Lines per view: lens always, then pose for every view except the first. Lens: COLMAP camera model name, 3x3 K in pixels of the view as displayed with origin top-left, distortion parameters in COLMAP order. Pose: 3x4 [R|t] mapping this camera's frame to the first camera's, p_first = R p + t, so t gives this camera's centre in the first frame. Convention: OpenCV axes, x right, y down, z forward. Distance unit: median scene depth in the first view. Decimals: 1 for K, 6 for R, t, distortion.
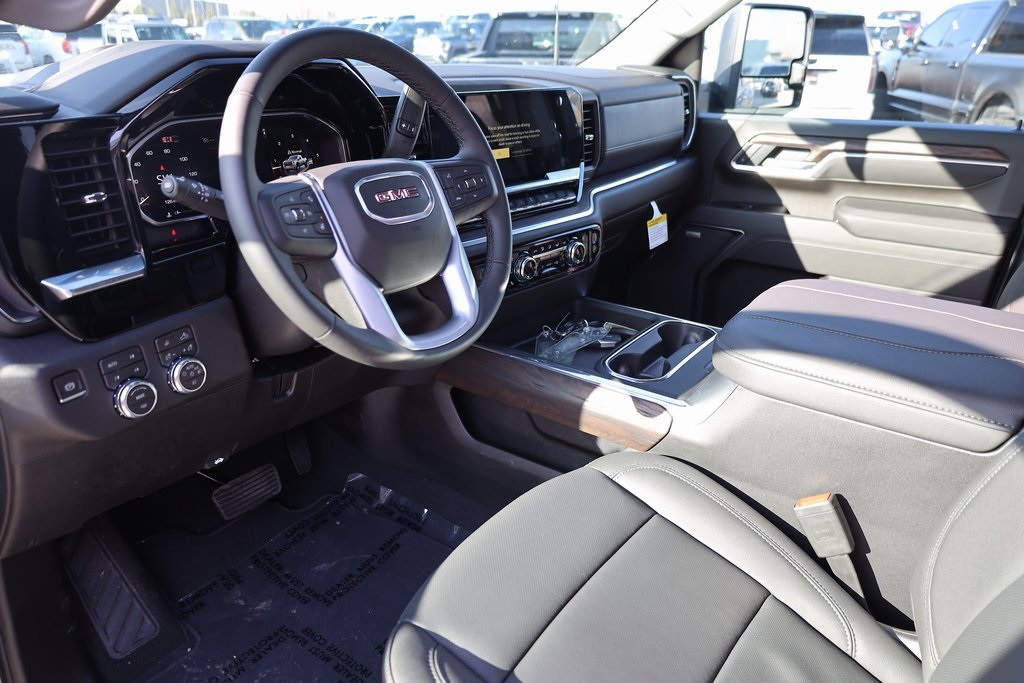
lens RADIAL K [[705.0, 0, 518.1], [0, 705.0, 338.9], [0, 0, 1]] dist [-0.002572, -0.004856]
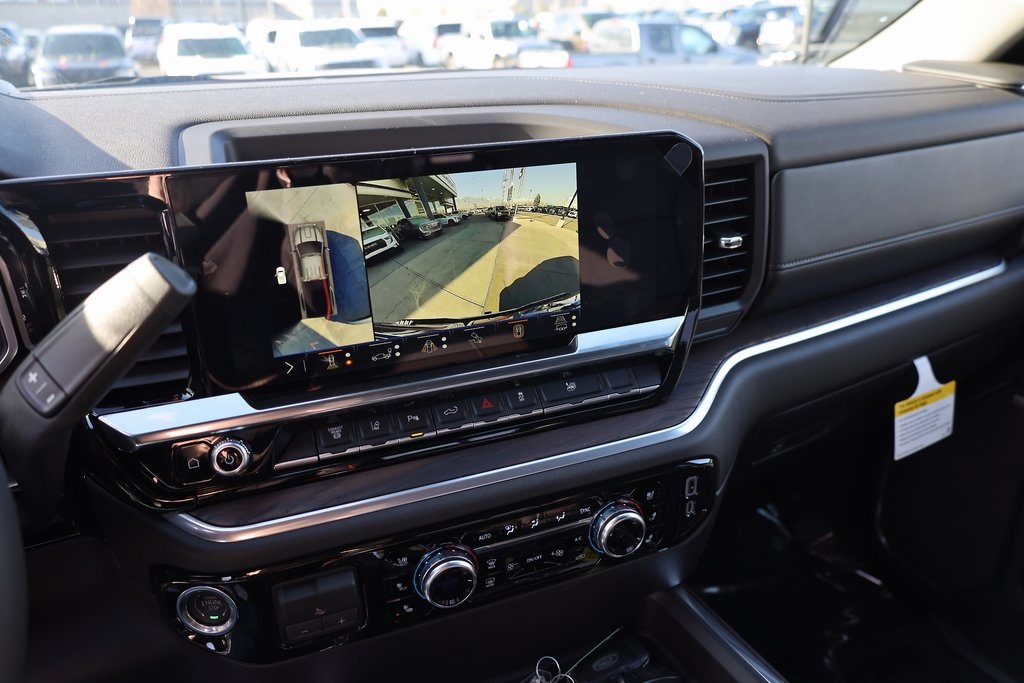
lens RADIAL K [[705.0, 0, 516.0], [0, 705.0, 343.1], [0, 0, 1]] dist [-0.002572, -0.004856]
pose [[0.896033, 0.147728, -0.418689, 0.145740], [-0.139902, 0.988926, 0.049523, -0.191559], [0.421369, 0.014201, 0.906778, 0.467569]]
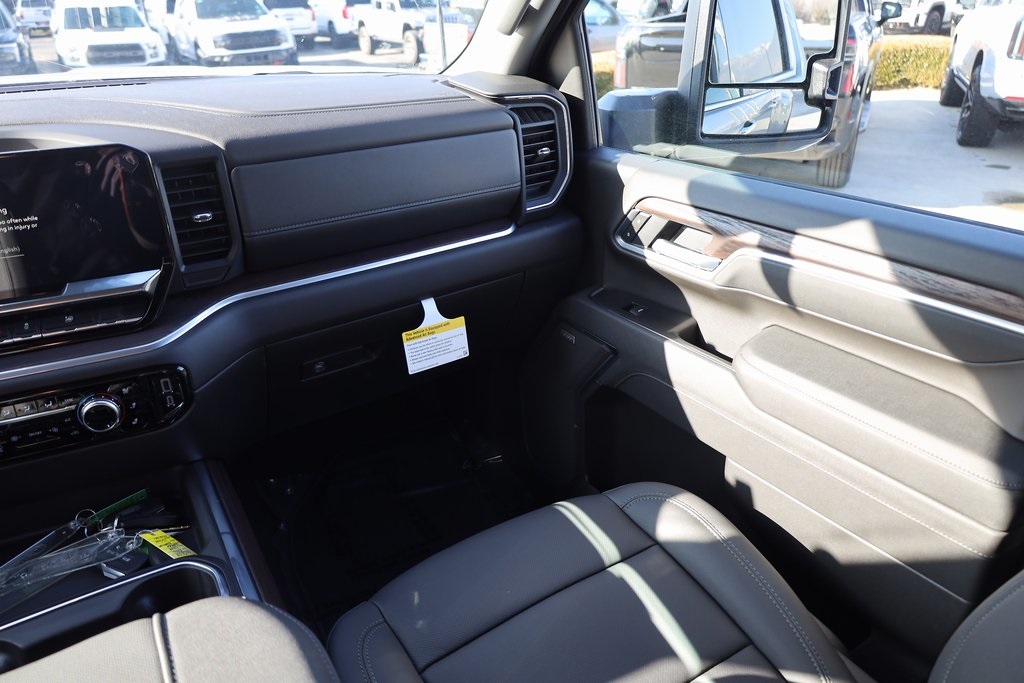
lens RADIAL K [[705.0, 0, 512.1], [0, 705.0, 339.8], [0, 0, 1]] dist [-0.002572, -0.004856]
pose [[0.926652, 0.139214, -0.349193, 0.493128], [-0.119941, 0.989842, 0.076335, -0.218274], [0.356273, -0.028854, 0.933936, 0.434327]]
